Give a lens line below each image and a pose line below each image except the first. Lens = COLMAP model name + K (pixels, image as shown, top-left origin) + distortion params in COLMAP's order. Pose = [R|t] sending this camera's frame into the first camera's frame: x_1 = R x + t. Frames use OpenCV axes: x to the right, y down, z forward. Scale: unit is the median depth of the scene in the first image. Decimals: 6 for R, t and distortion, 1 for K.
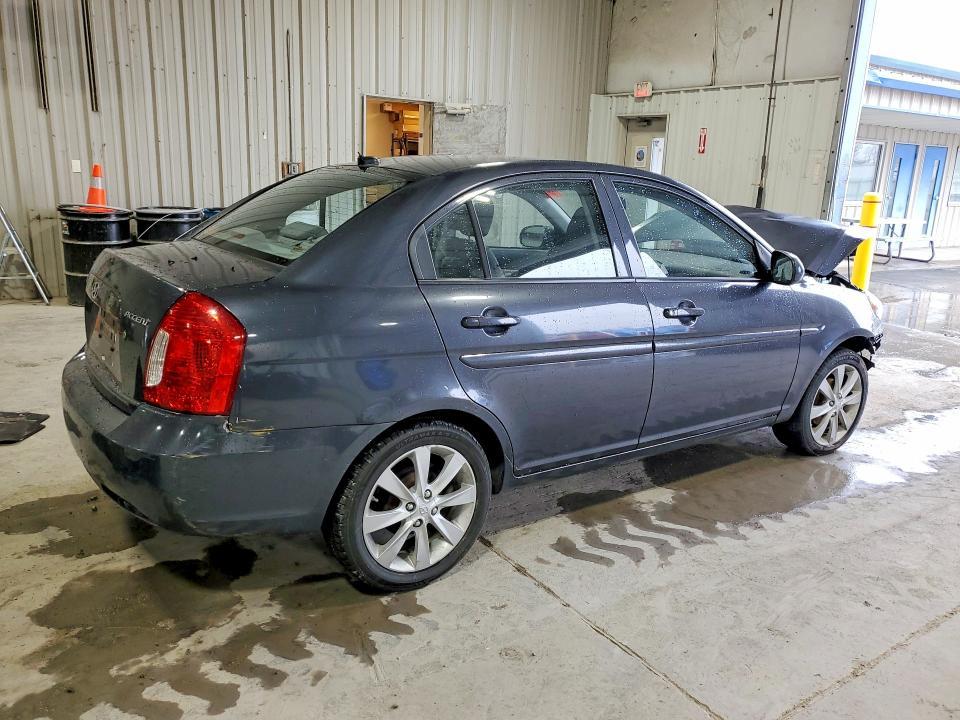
lens RADIAL K [[768.7, 0, 492.5], [0, 768.7, 358.4], [0, 0, 1]] dist [0.008492, -0.009642]
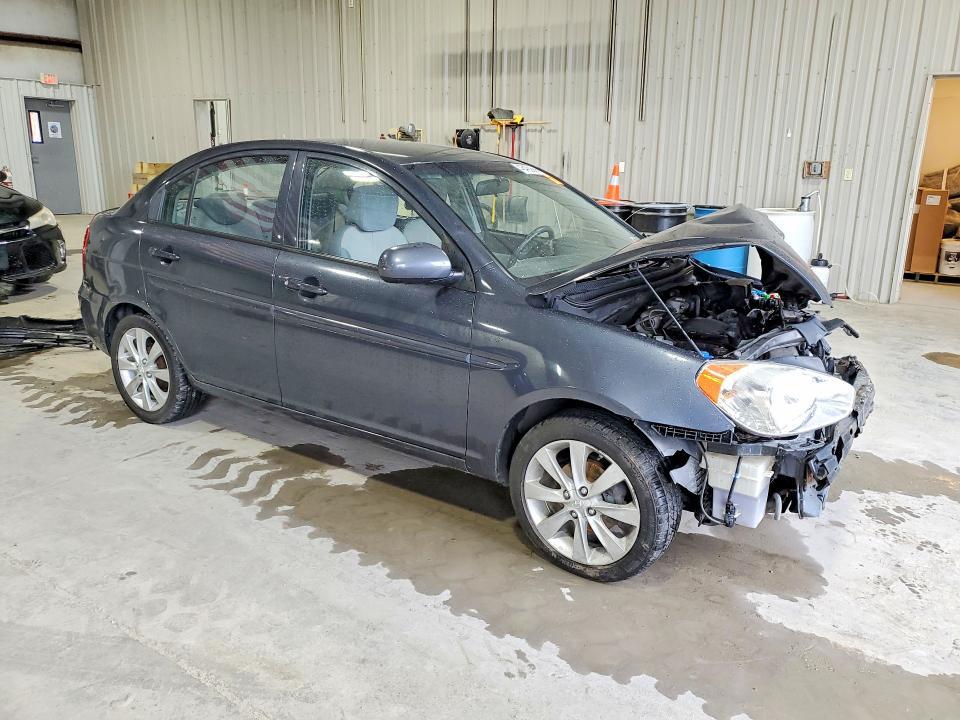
lens RADIAL K [[744.7, 0, 480.1], [0, 744.7, 374.0], [0, 0, 1]] dist [0.006657, 0.000731]
pose [[0.345235, 0.241749, -0.906846, 1.119248], [-0.230208, 0.958549, 0.167892, -0.156935], [0.909845, 0.150801, 0.386577, 0.756628]]
